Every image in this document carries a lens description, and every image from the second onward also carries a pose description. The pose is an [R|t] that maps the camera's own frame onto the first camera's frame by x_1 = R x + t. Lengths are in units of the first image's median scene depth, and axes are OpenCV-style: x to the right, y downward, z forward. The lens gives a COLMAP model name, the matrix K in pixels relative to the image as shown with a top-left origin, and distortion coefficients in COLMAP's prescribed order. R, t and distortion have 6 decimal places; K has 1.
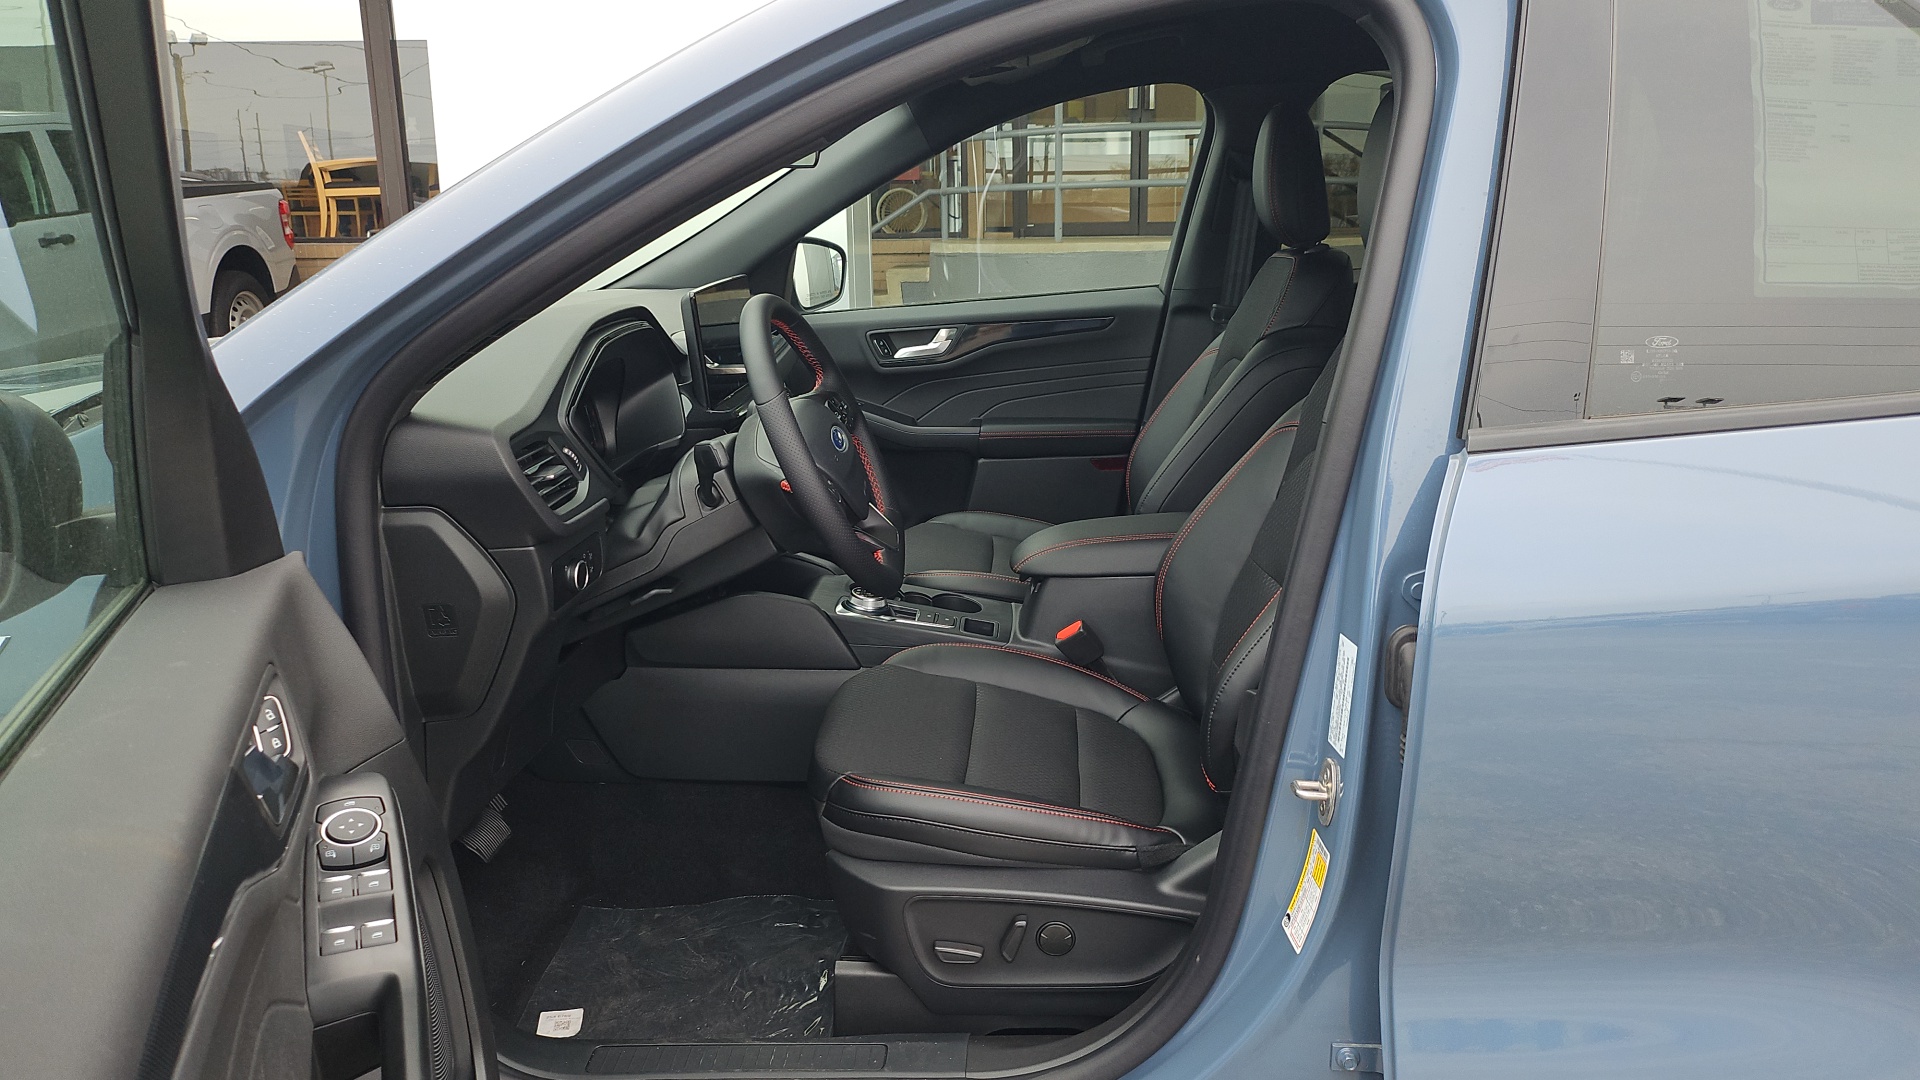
lens RADIAL K [[1389.8, 0, 962.6], [0, 1389.8, 539.7], [0, 0, 1]] dist [0.049774, -0.069314]
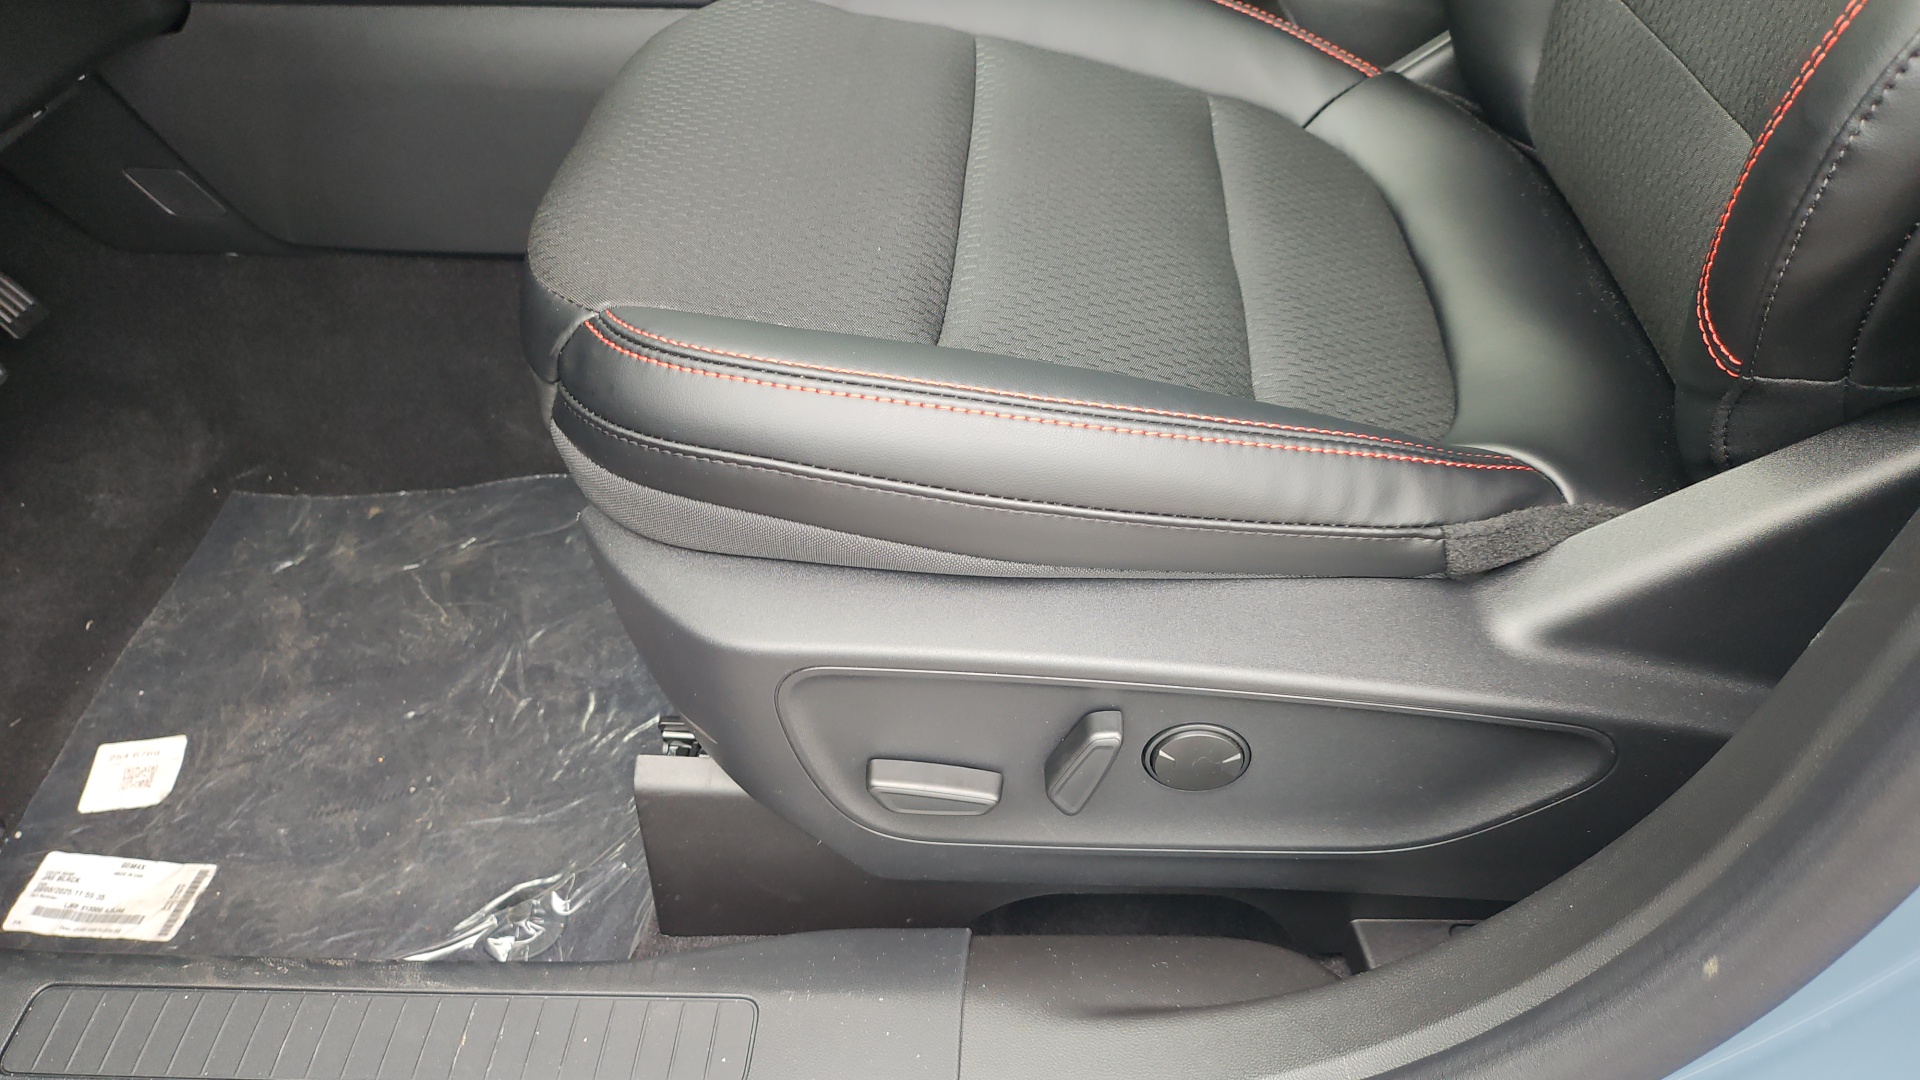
lens RADIAL K [[1389.8, 0, 996.3], [0, 1389.8, 532.7], [0, 0, 1]] dist [0.049774, -0.069314]
pose [[0.999857, -0.012135, 0.011806, 0.008311], [0.006063, 0.907712, 0.419551, 0.064942], [-0.015808, -0.419419, 0.907655, 0.576956]]
